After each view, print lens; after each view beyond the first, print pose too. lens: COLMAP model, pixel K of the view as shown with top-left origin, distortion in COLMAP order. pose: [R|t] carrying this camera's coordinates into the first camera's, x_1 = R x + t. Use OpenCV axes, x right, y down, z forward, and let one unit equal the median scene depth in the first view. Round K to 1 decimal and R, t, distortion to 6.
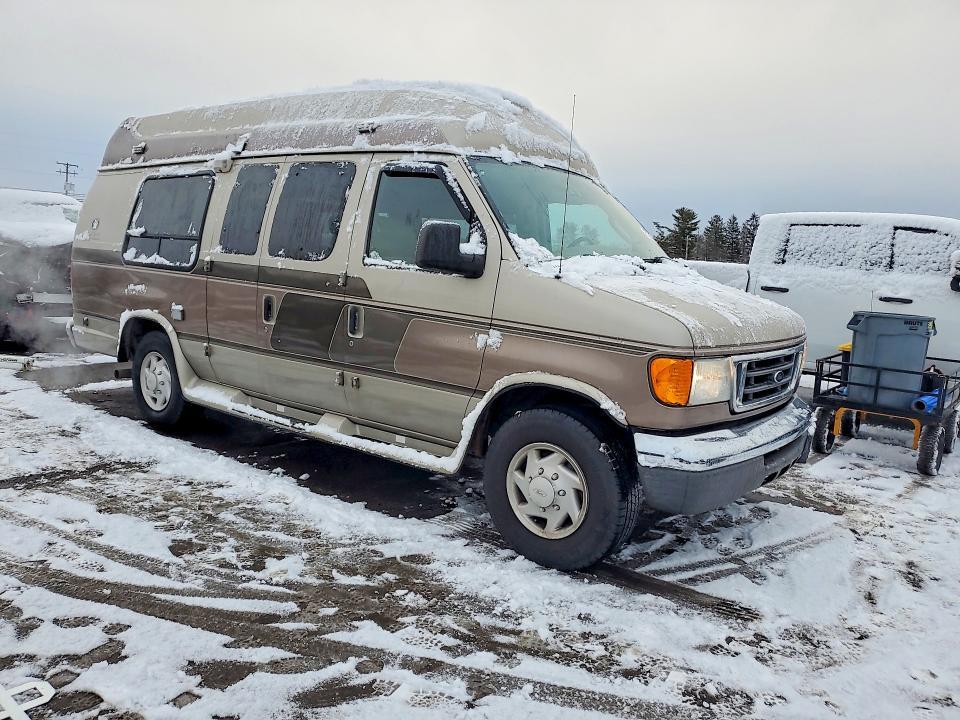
lens RADIAL K [[734.6, 0, 462.2], [0, 734.6, 358.2], [0, 0, 1]] dist [0.014531, 0.003464]
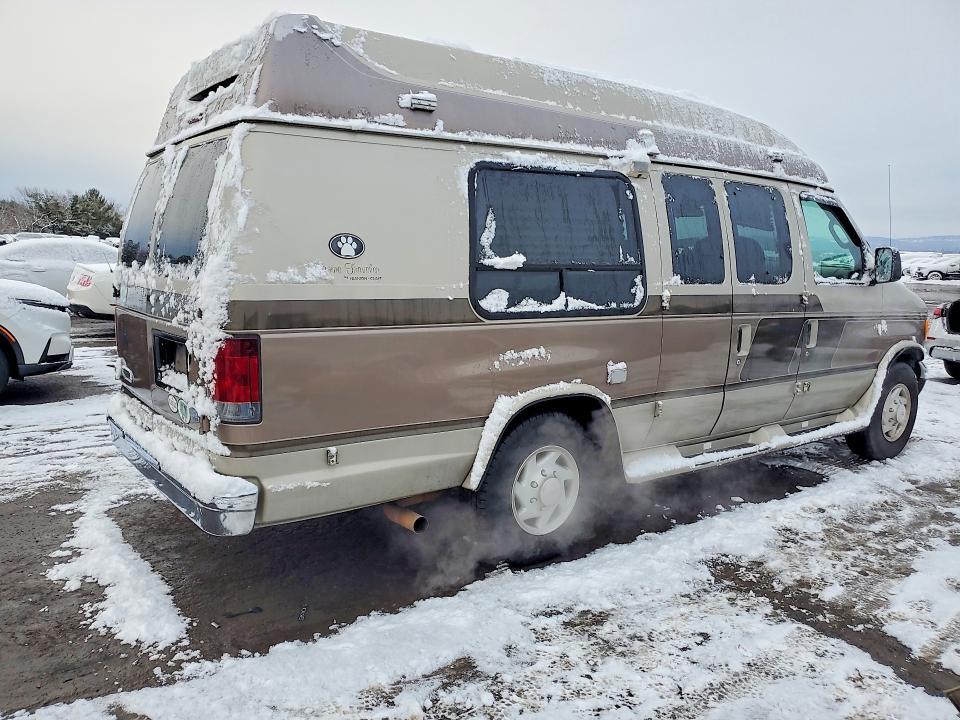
lens RADIAL K [[725.4, 0, 480.0], [0, 725.4, 380.9], [0, 0, 1]] dist [0.008540, 0.000031]
pose [[0.270396, -0.212158, 0.939082, -1.218807], [0.131522, 0.974412, 0.182270, -0.225782], [-0.953723, 0.074225, 0.291381, 1.042941]]
